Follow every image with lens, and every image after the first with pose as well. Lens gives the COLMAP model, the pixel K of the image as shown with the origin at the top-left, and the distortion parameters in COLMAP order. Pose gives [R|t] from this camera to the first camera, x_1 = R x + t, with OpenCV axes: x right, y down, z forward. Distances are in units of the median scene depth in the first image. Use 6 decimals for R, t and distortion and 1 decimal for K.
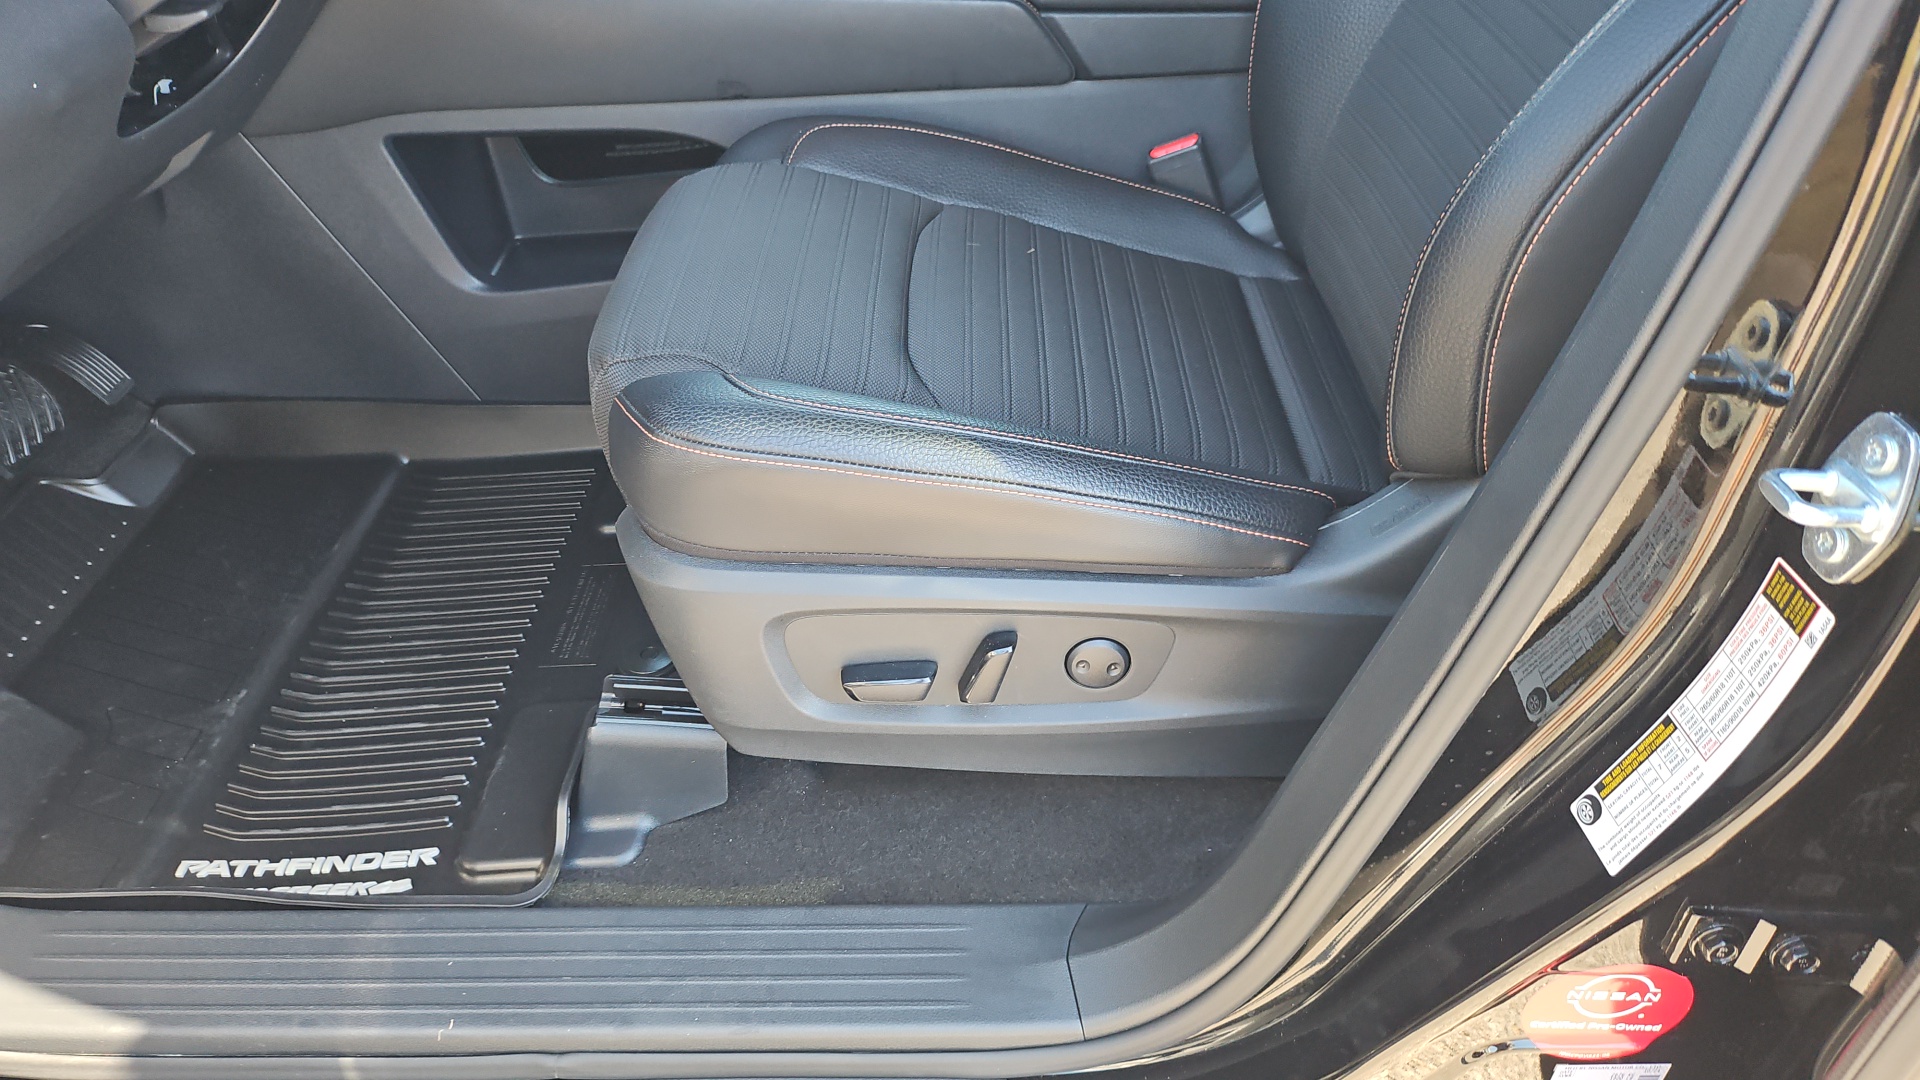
lens RADIAL K [[1411.5, 0, 937.6], [0, 1411.5, 536.5], [0, 0, 1]] dist [0.038298, -0.001575]
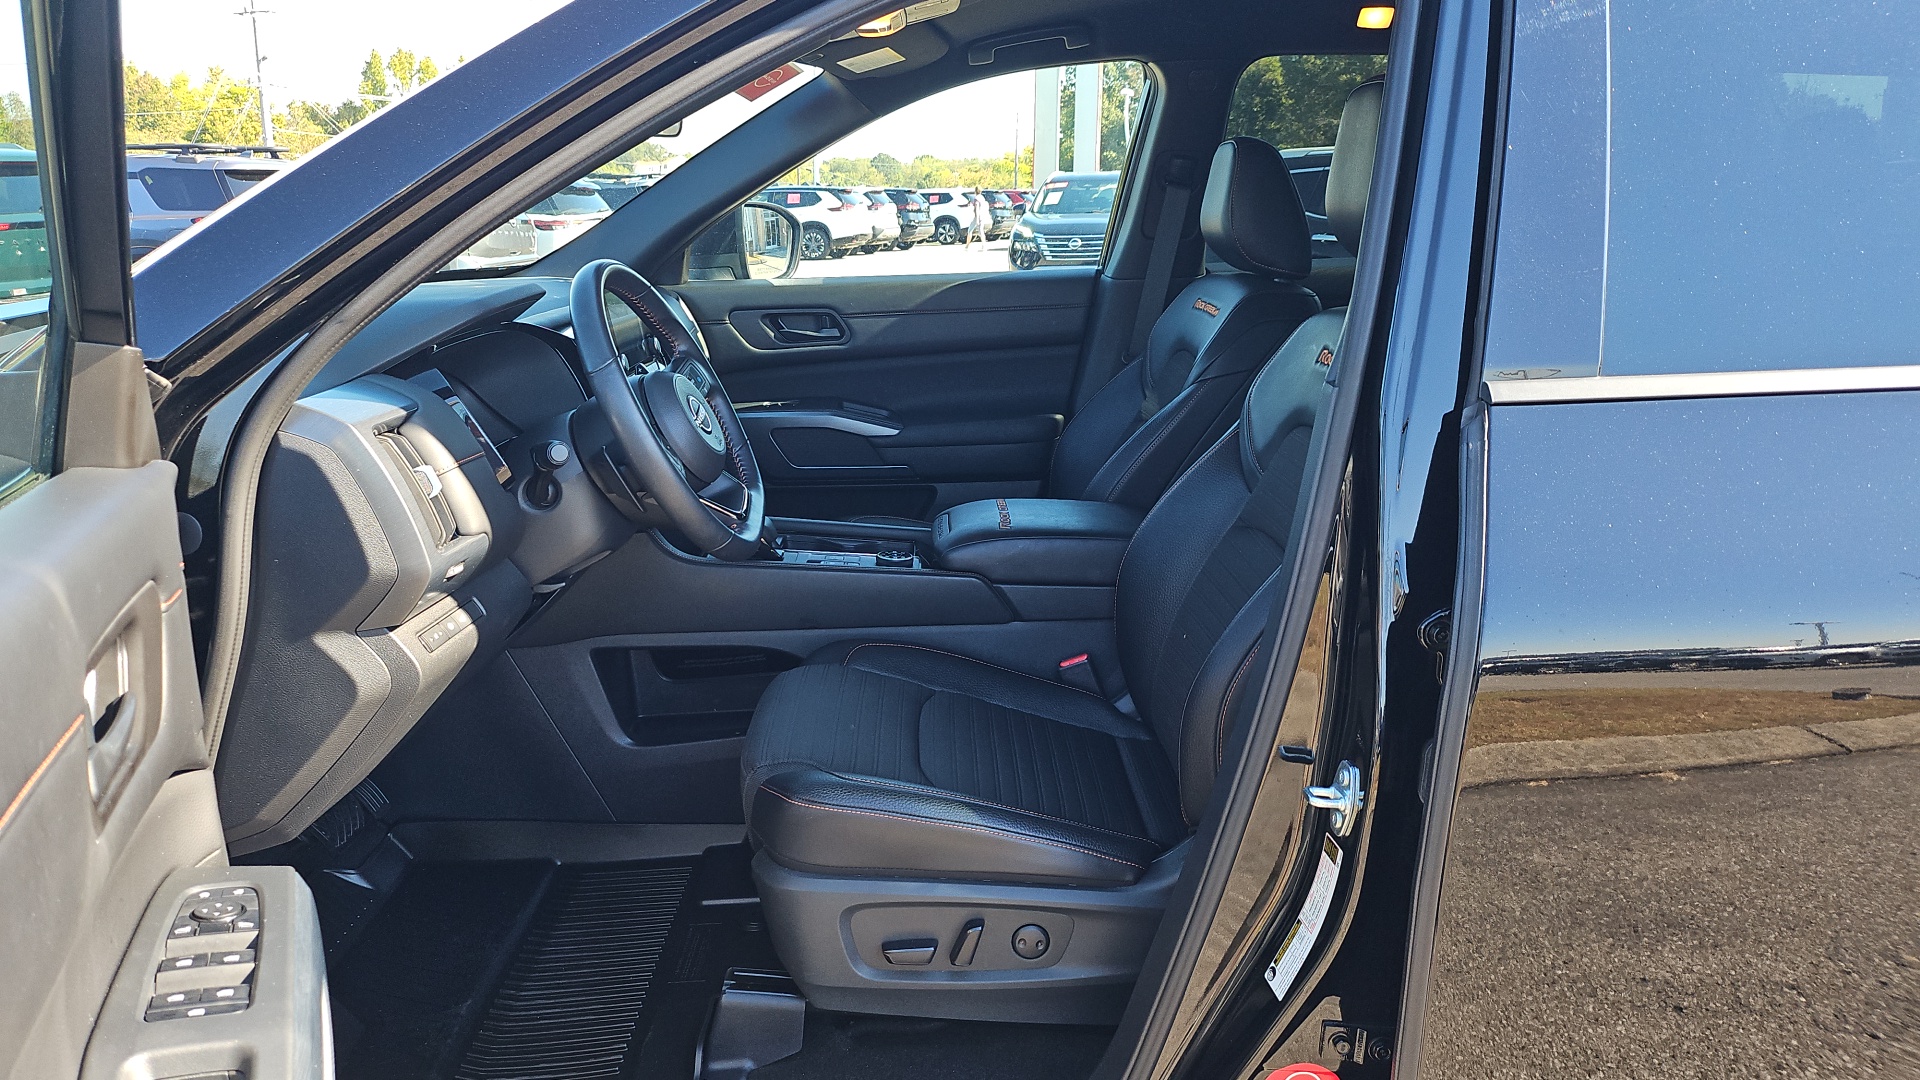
lens RADIAL K [[1395.0, 0, 967.0], [0, 1395.0, 547.3], [0, 0, 1]] dist [0.006409, -0.001602]
pose [[0.998294, 0.018430, 0.055397, -0.064367], [0.002383, 0.935213, -0.354078, 0.230914], [-0.058333, 0.353606, 0.933574, -0.726343]]
